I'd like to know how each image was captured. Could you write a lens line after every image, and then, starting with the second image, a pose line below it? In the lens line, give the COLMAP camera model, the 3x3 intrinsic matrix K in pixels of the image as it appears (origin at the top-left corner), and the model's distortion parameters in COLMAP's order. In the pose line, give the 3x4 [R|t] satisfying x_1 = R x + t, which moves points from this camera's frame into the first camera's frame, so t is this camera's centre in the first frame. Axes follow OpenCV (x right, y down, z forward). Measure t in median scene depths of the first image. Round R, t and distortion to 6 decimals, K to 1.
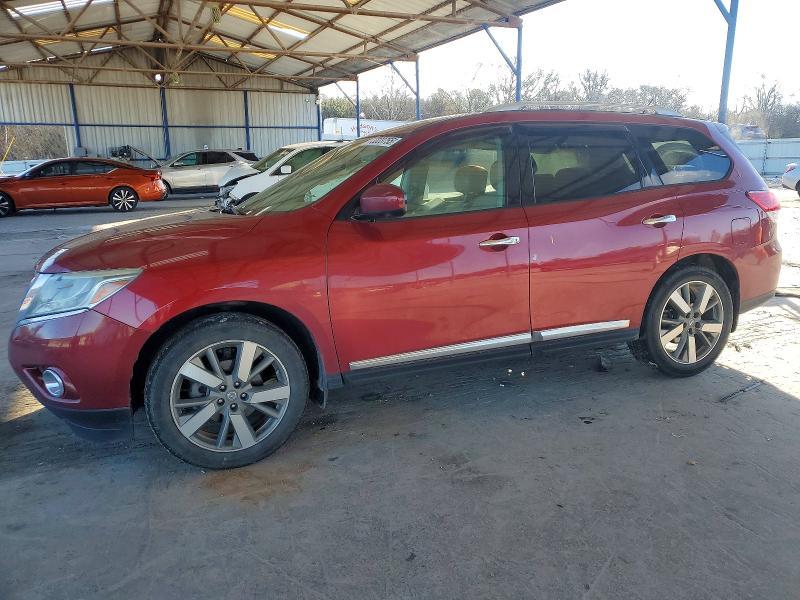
lens RADIAL K [[613.6, 0, 397.1], [0, 613.6, 298.4], [0, 0, 1]] dist [0.023240, -0.003781]
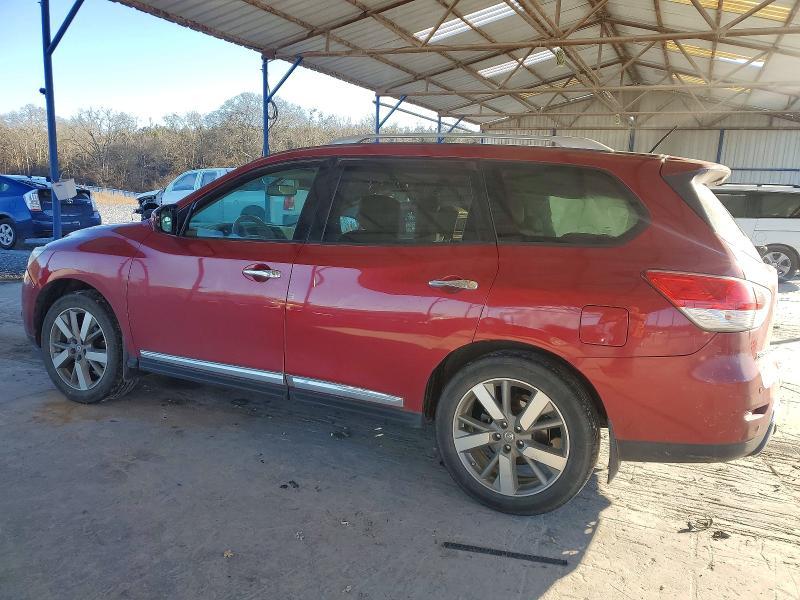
lens RADIAL K [[613.6, 0, 397.1], [0, 613.6, 298.4], [0, 0, 1]] dist [0.023240, -0.003781]
pose [[0.668309, 0.172533, -0.723599, 0.934081], [-0.218210, 0.975408, 0.031037, -0.117296], [0.711159, 0.137154, 0.689523, 0.427675]]
